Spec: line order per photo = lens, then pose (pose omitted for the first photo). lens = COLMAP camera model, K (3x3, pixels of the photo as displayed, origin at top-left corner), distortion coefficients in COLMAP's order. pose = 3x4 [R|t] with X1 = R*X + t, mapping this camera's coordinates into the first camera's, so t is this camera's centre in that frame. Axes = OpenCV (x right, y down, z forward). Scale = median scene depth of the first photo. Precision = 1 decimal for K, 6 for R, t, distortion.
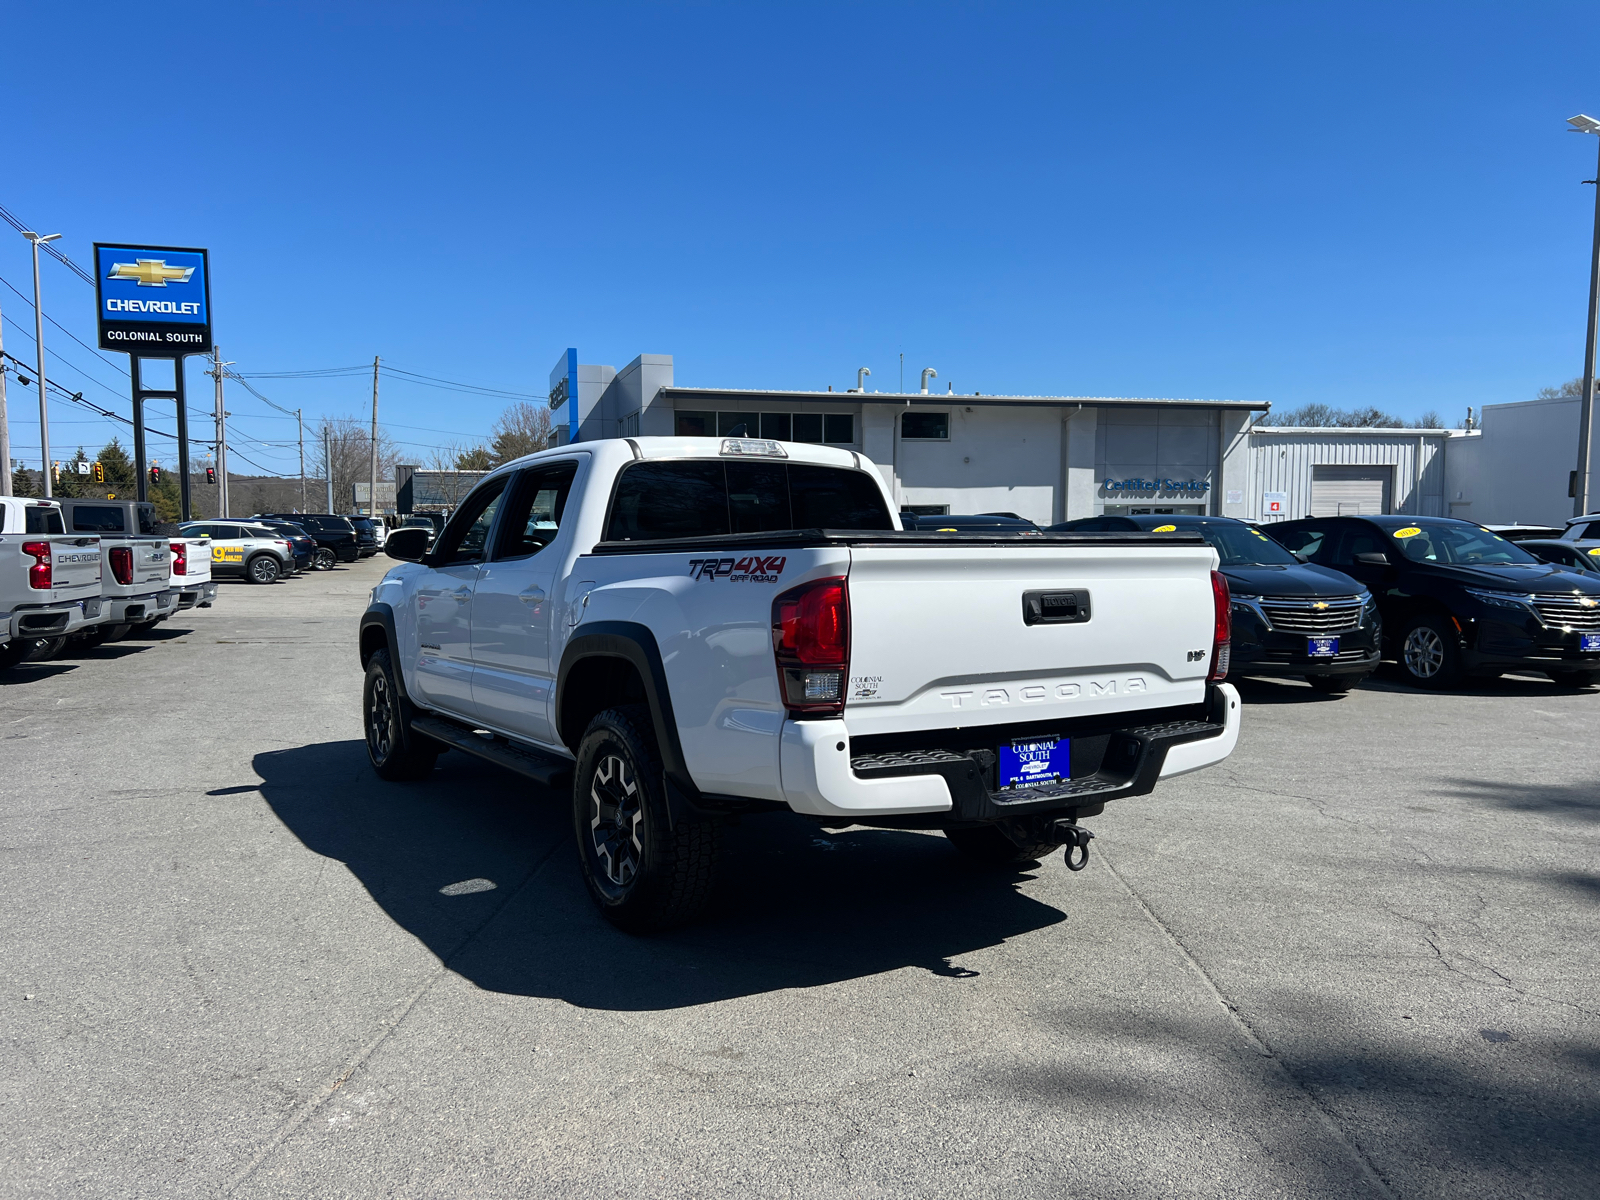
lens RADIAL K [[1211.2, 0, 794.6], [0, 1211.2, 607.2], [0, 0, 1]] dist [0.048744, -0.055202]
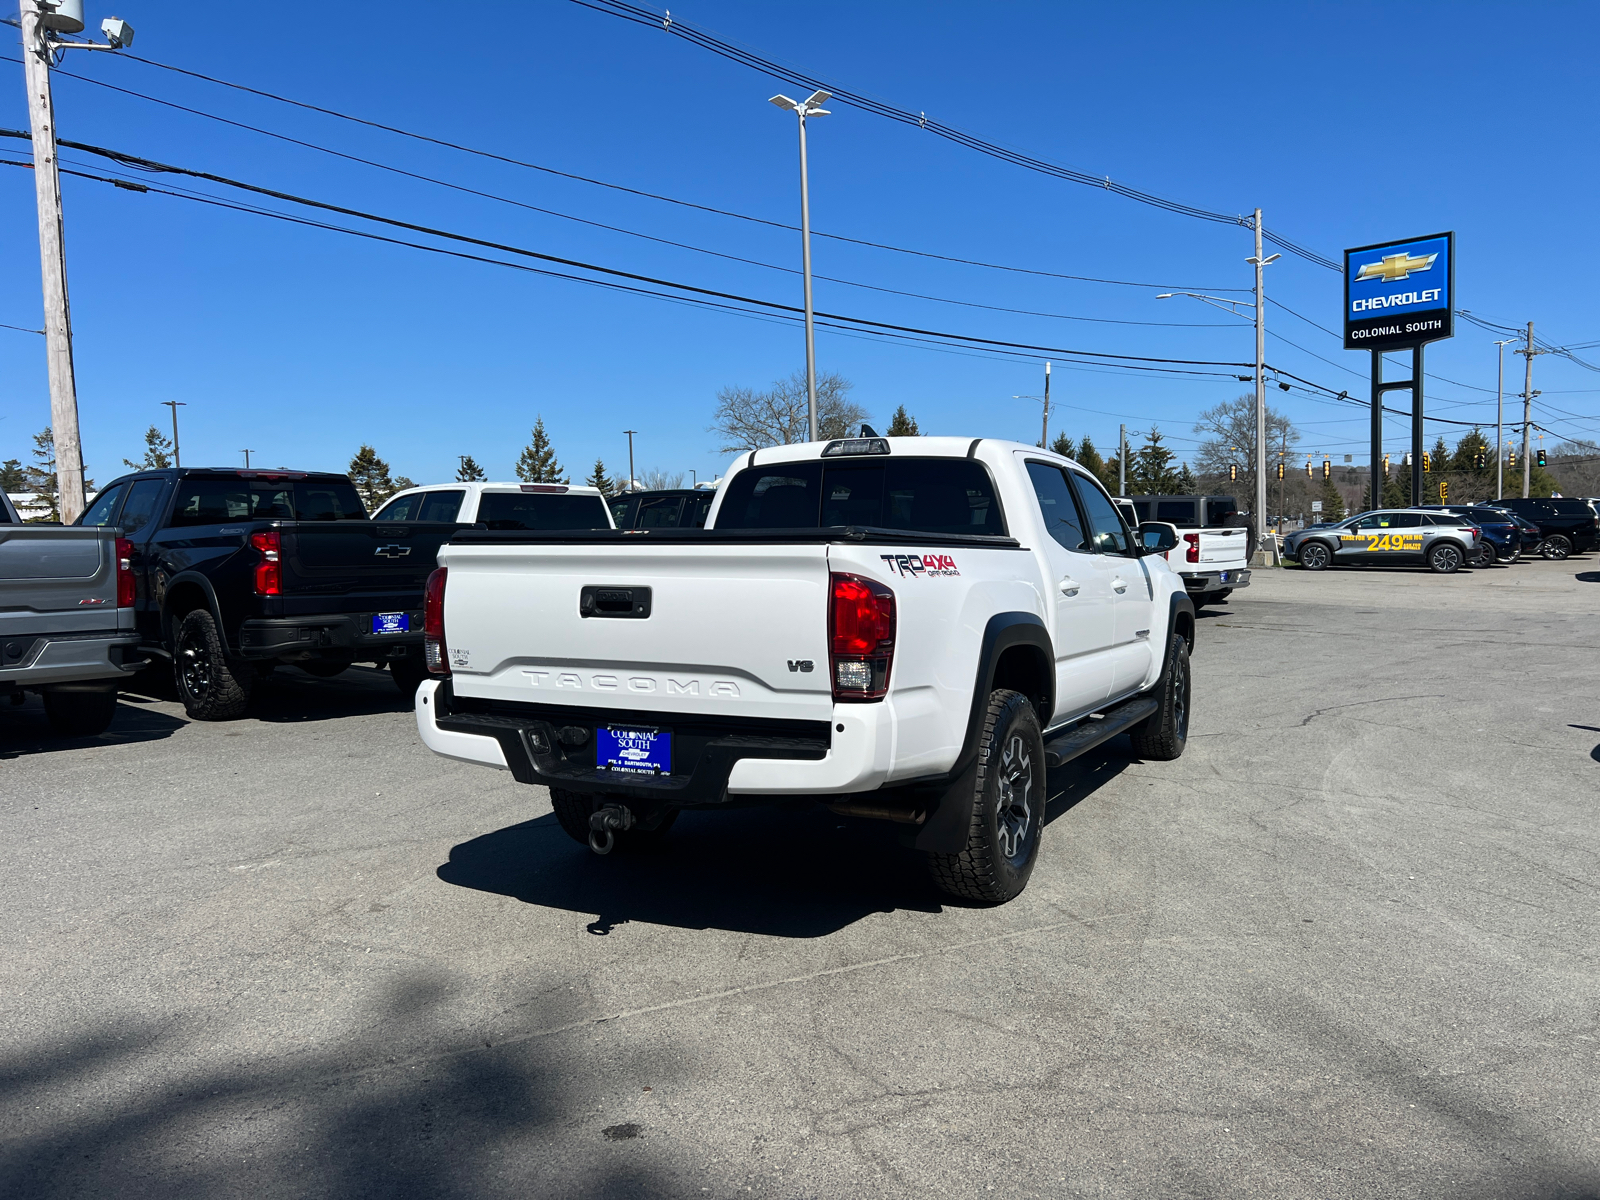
lens RADIAL K [[1211.2, 0, 803.6], [0, 1211.2, 596.1], [0, 0, 1]] dist [0.048744, -0.055202]
pose [[0.512732, 0.036229, -0.857784, 0.109950], [-0.034834, 0.999164, 0.021379, -0.003057], [0.857842, 0.018919, 0.513566, 0.055097]]
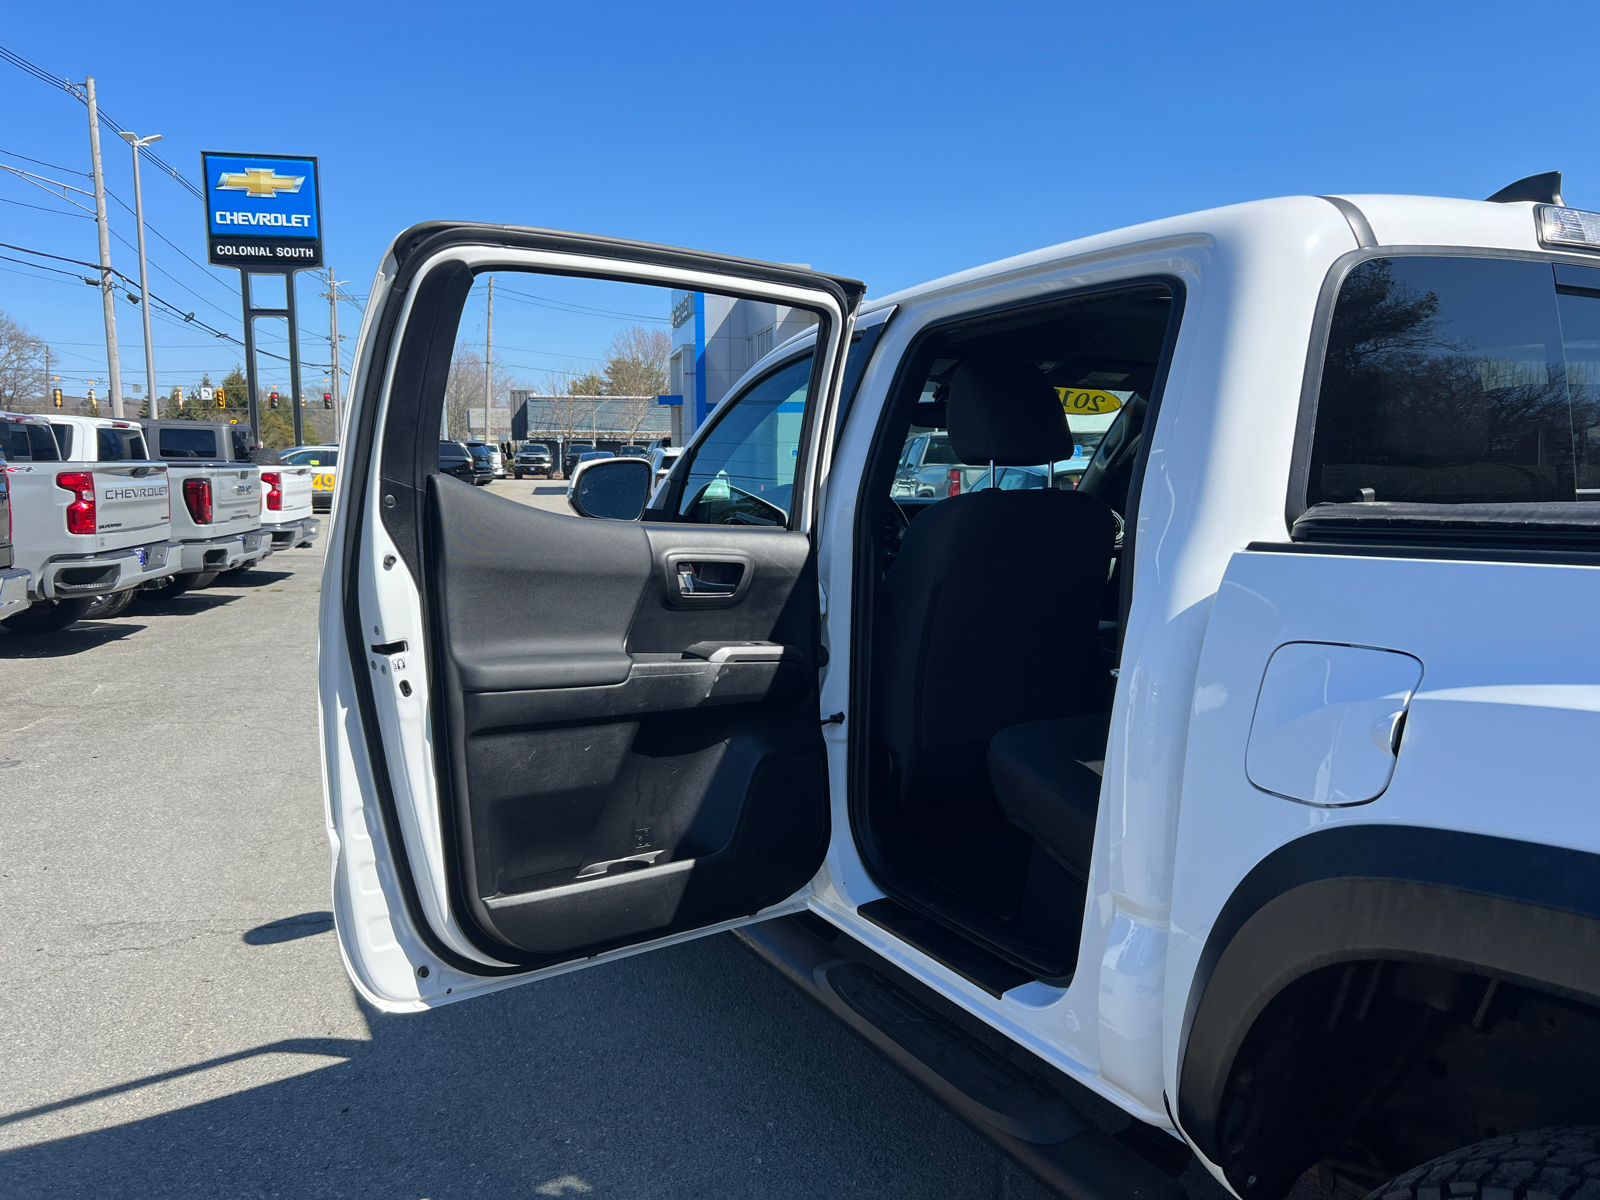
lens RADIAL K [[1211.2, 0, 802.0], [0, 1211.2, 585.6], [0, 0, 1]] dist [0.048744, -0.055202]
pose [[0.996863, 0.010566, -0.078433, -0.031161], [-0.007268, 0.999082, 0.042208, -0.005280], [0.078806, -0.041506, 0.996026, 0.079247]]
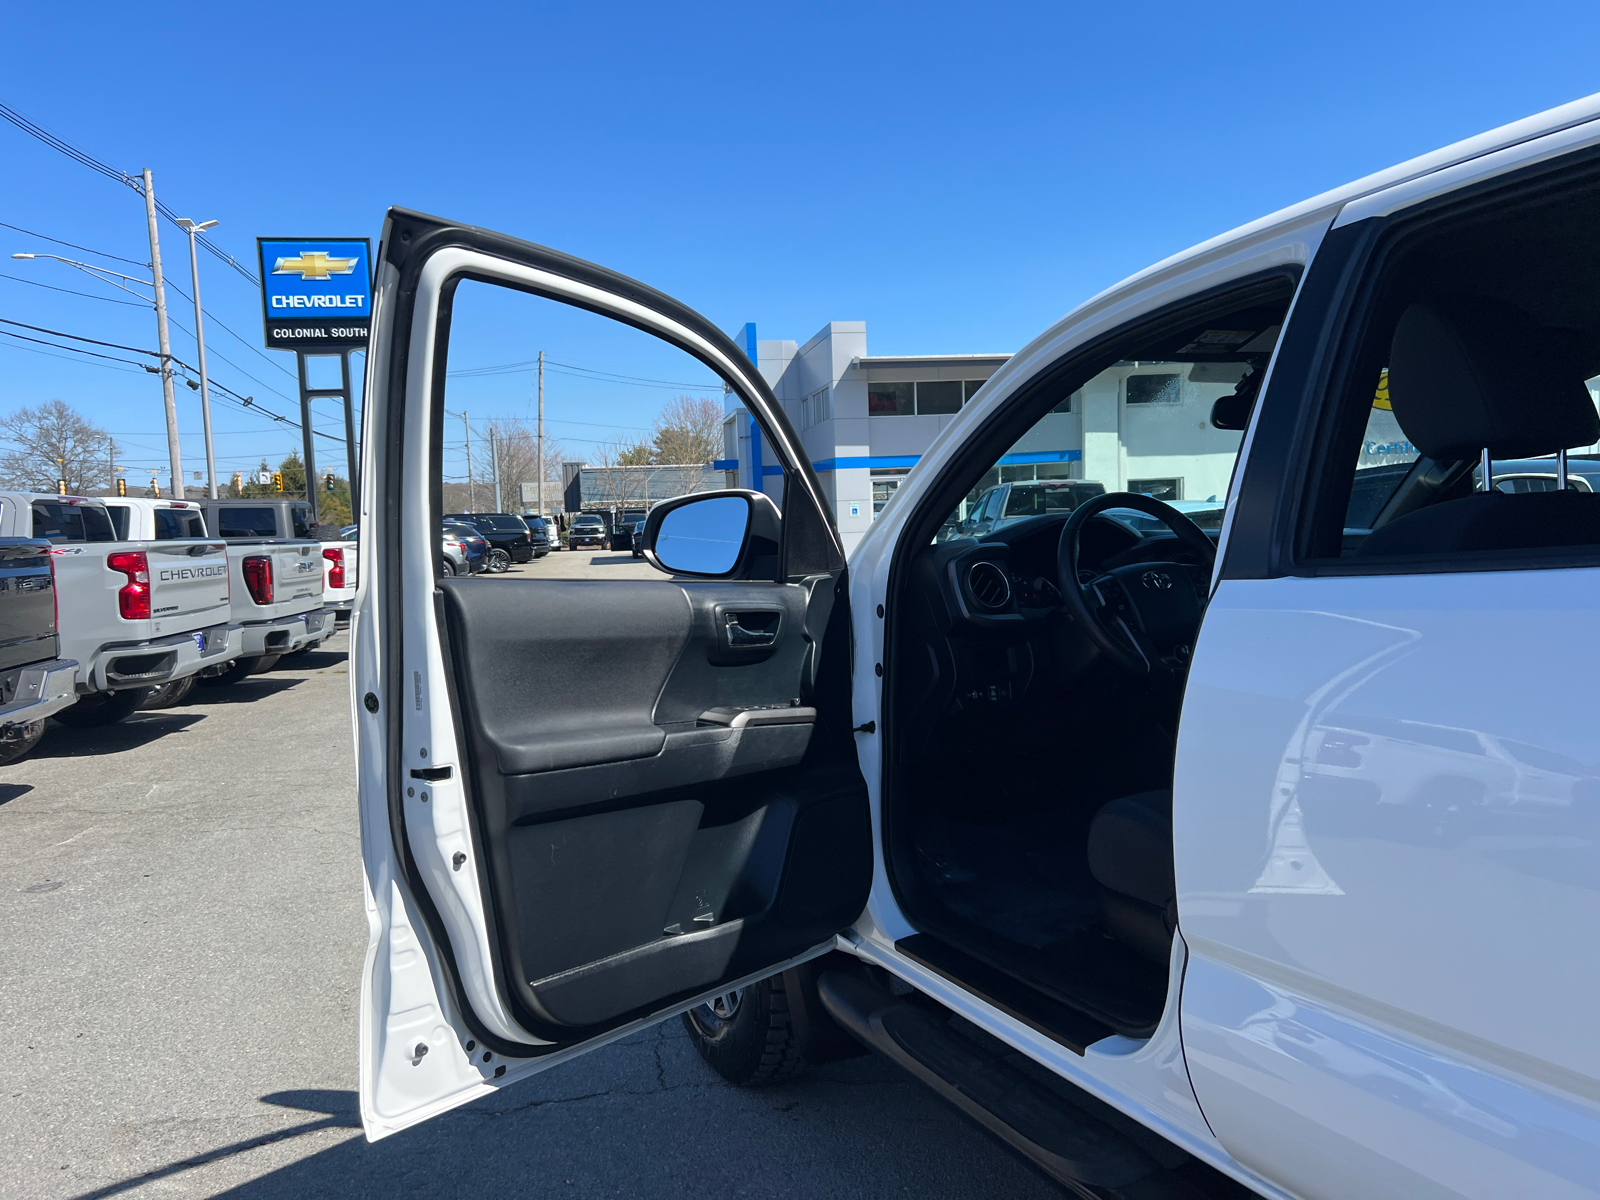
lens RADIAL K [[1211.2, 0, 802.8], [0, 1211.2, 601.6], [0, 0, 1]] dist [0.048744, -0.055202]
pose [[0.992727, -0.025412, -0.117676, -0.044170], [0.025911, 0.999661, 0.002712, -0.004887], [0.117567, -0.005741, 0.993048, 0.100739]]
